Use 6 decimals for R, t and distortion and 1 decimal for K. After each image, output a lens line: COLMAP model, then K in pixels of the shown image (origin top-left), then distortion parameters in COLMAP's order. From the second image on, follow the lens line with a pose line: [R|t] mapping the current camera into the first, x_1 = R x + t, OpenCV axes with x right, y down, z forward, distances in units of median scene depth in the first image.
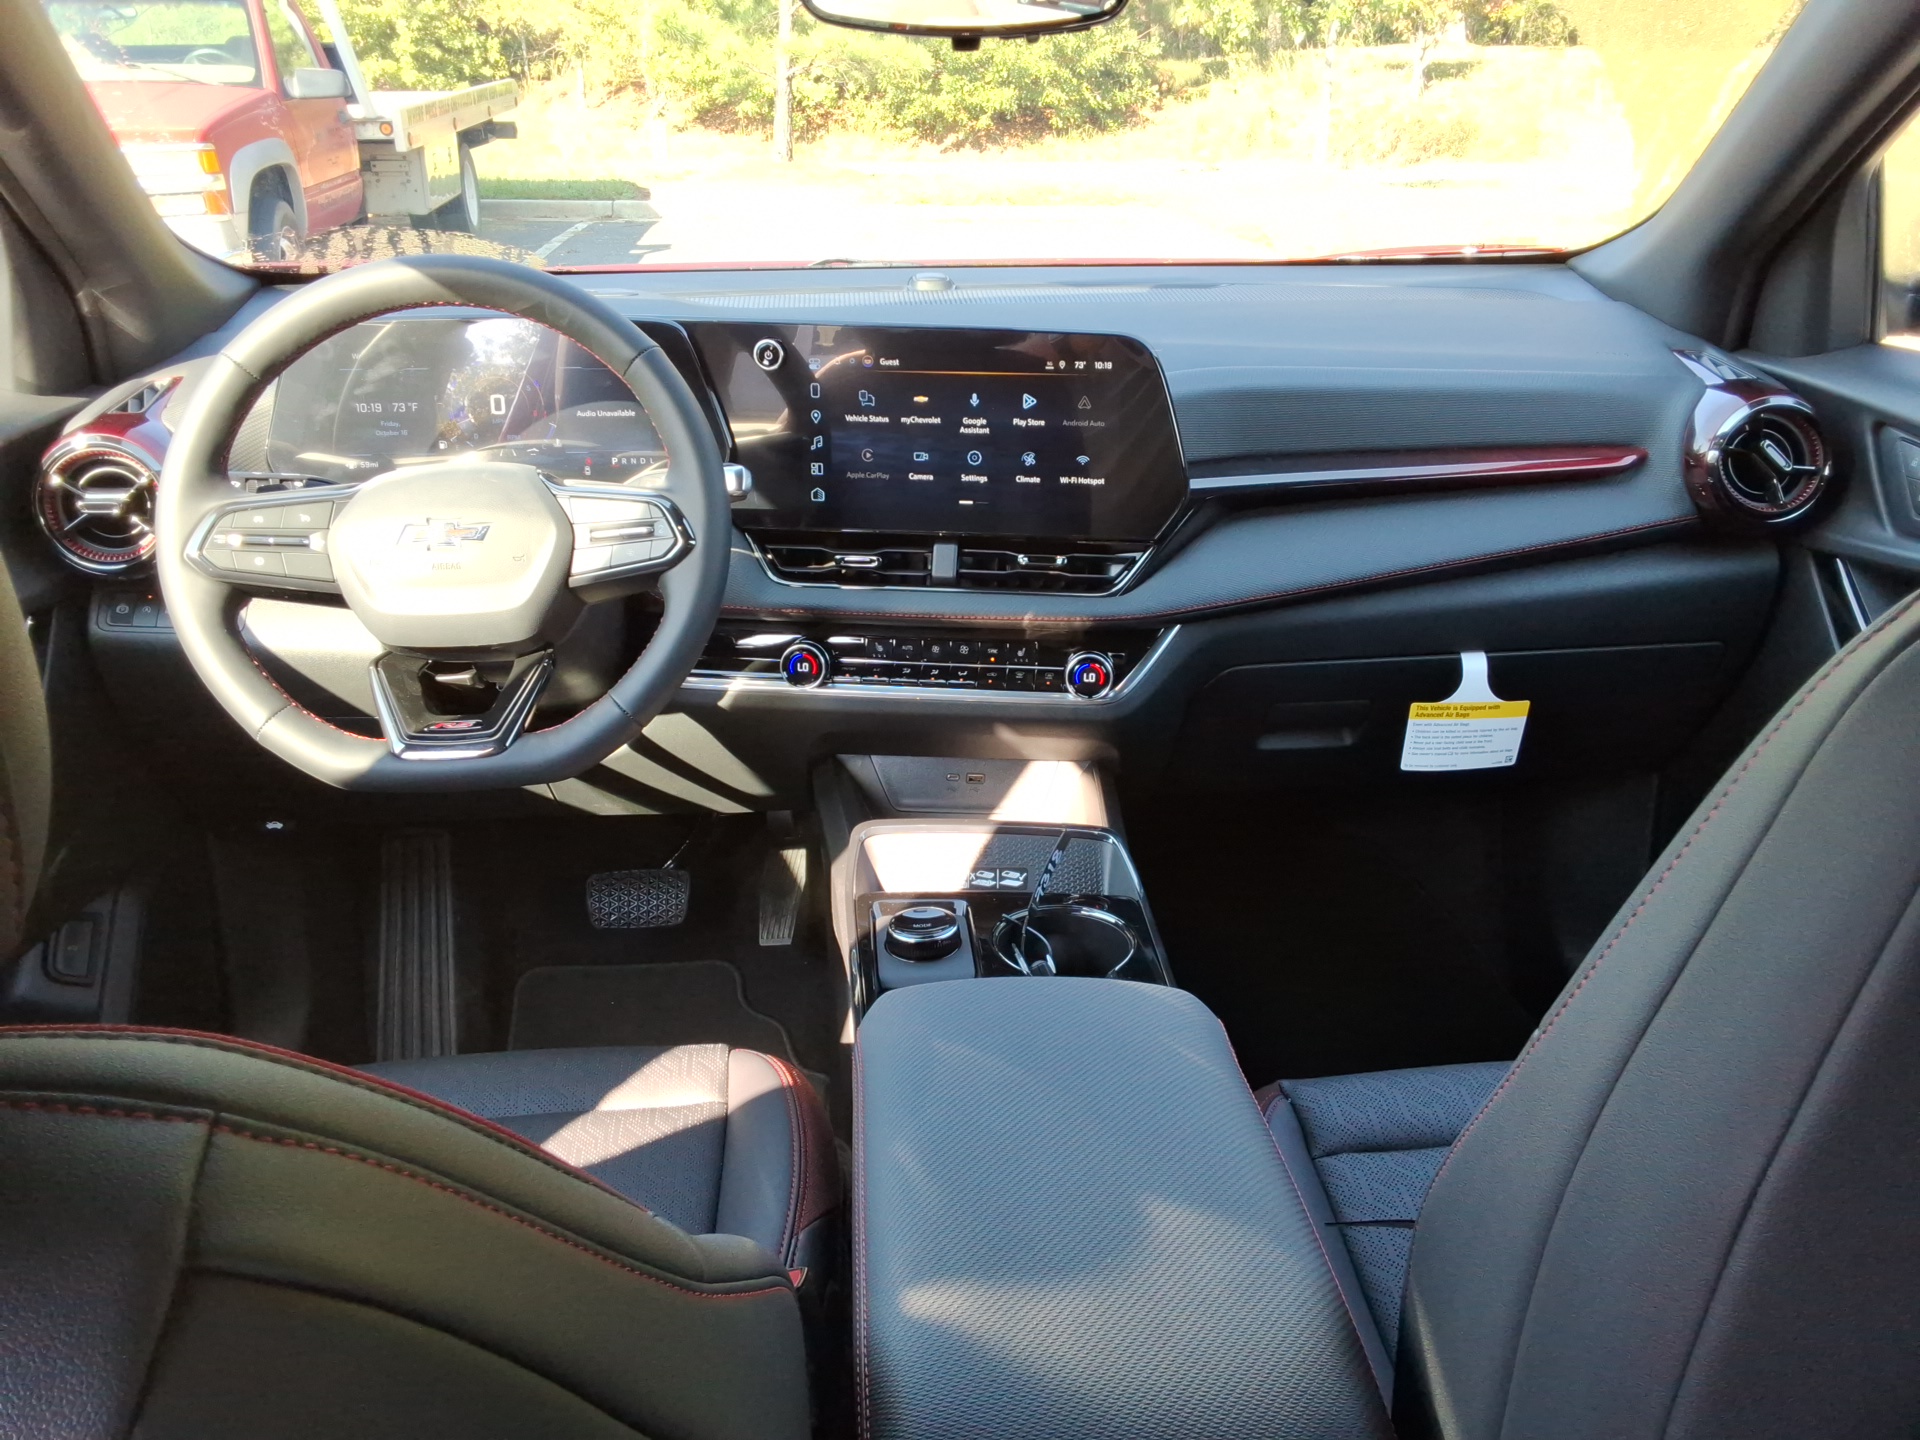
lens RADIAL K [[1547.6, 0, 974.7], [0, 1547.6, 694.5], [0, 0, 1]] dist [0.117250, -0.186953]
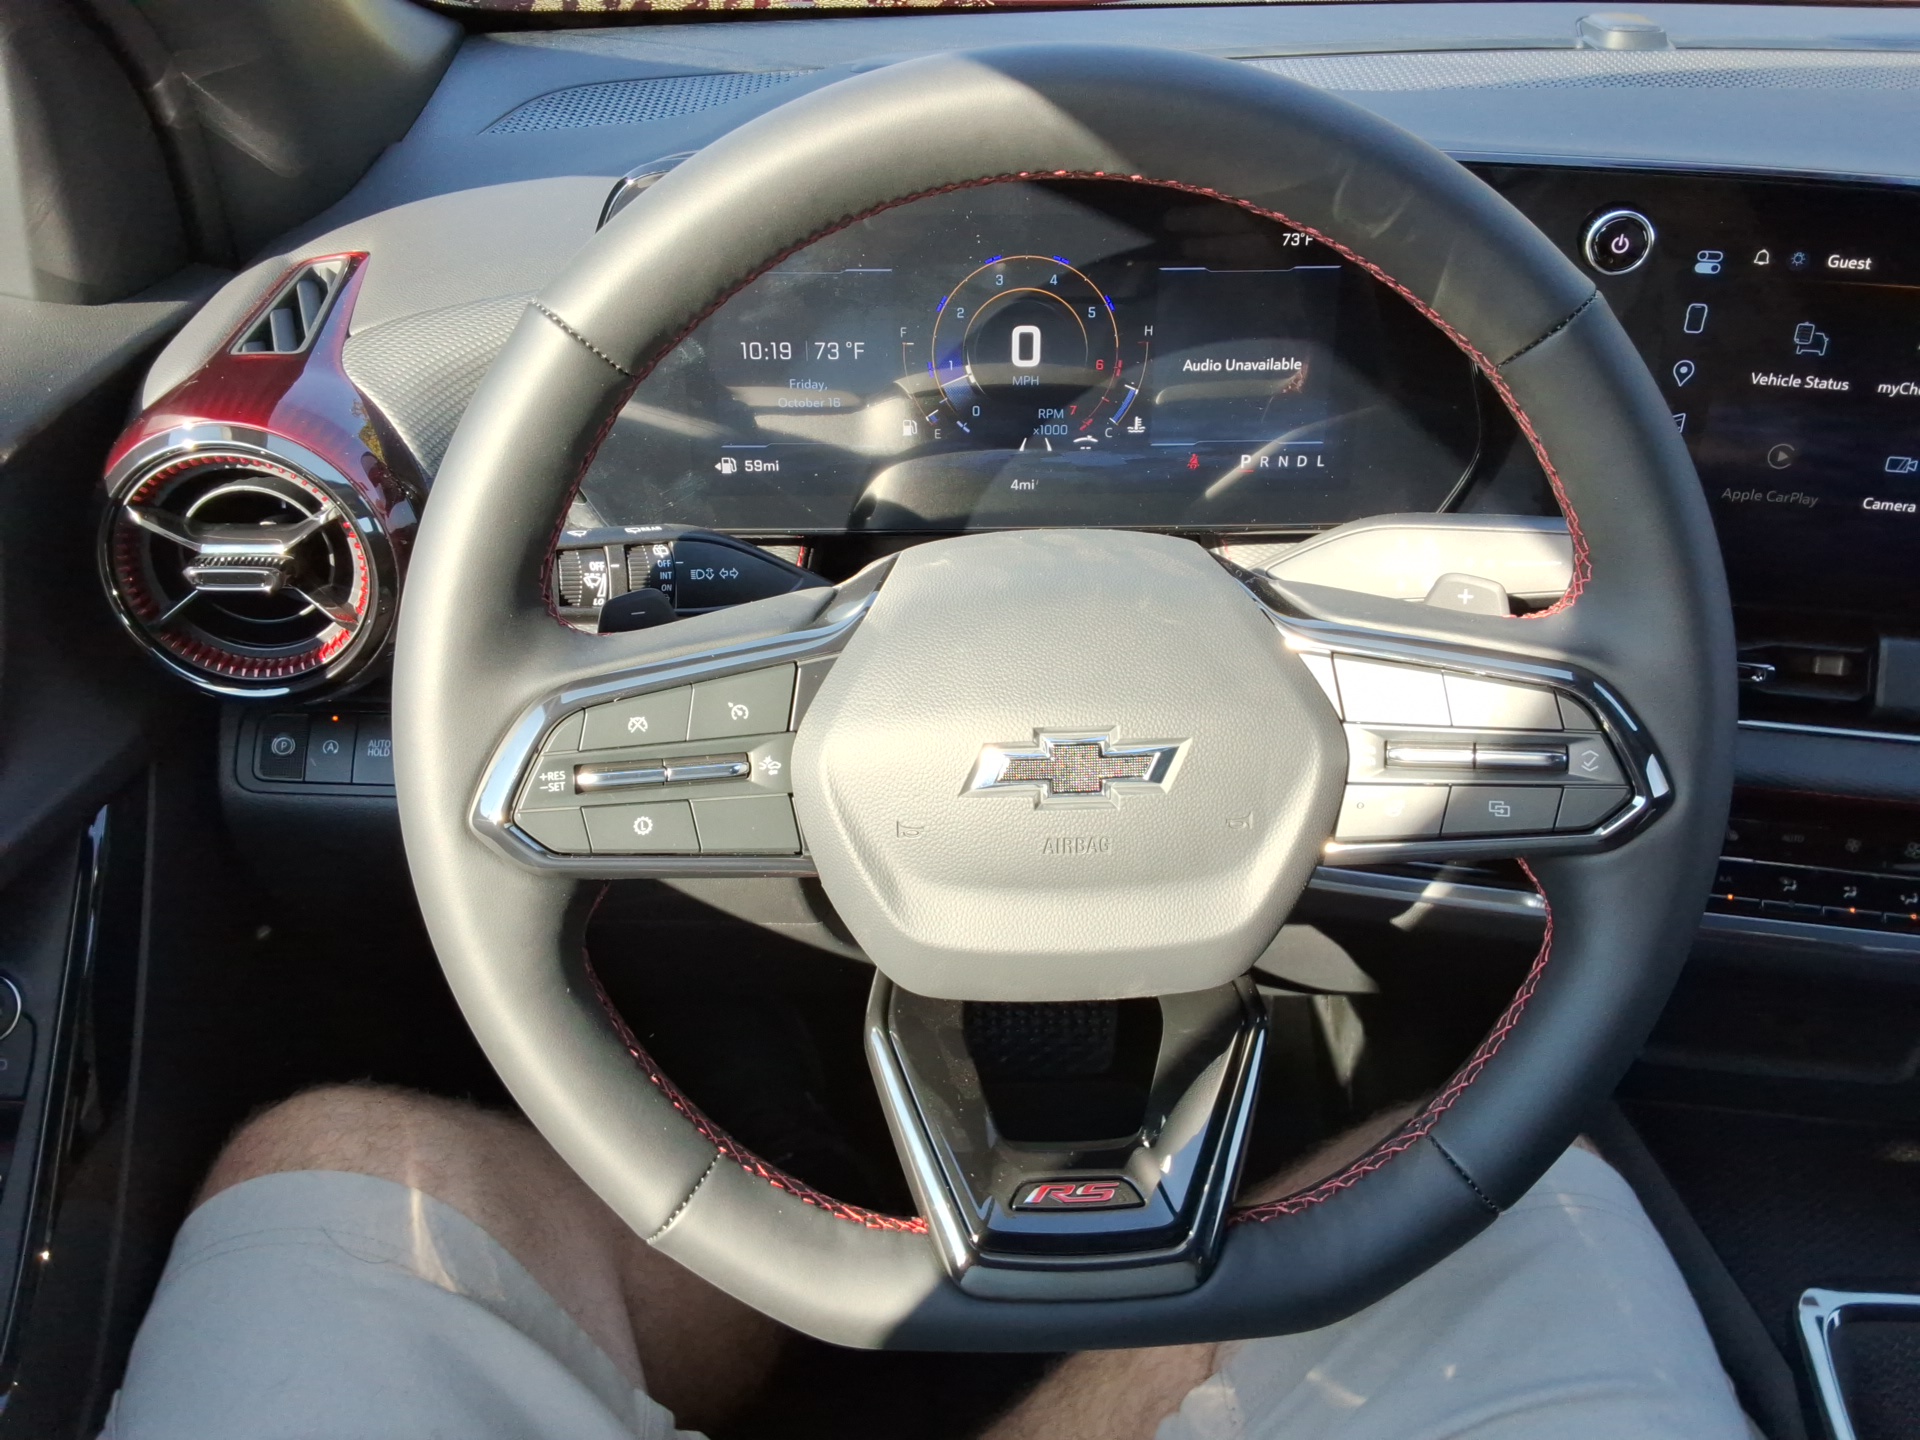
lens RADIAL K [[1547.6, 0, 974.7], [0, 1547.6, 694.5], [0, 0, 1]] dist [0.117250, -0.186953]
pose [[0.998761, 0.035475, -0.034912, -0.313793], [-0.028652, 0.983335, 0.179529, -0.173483], [0.040699, -0.178306, 0.983133, 0.535916]]
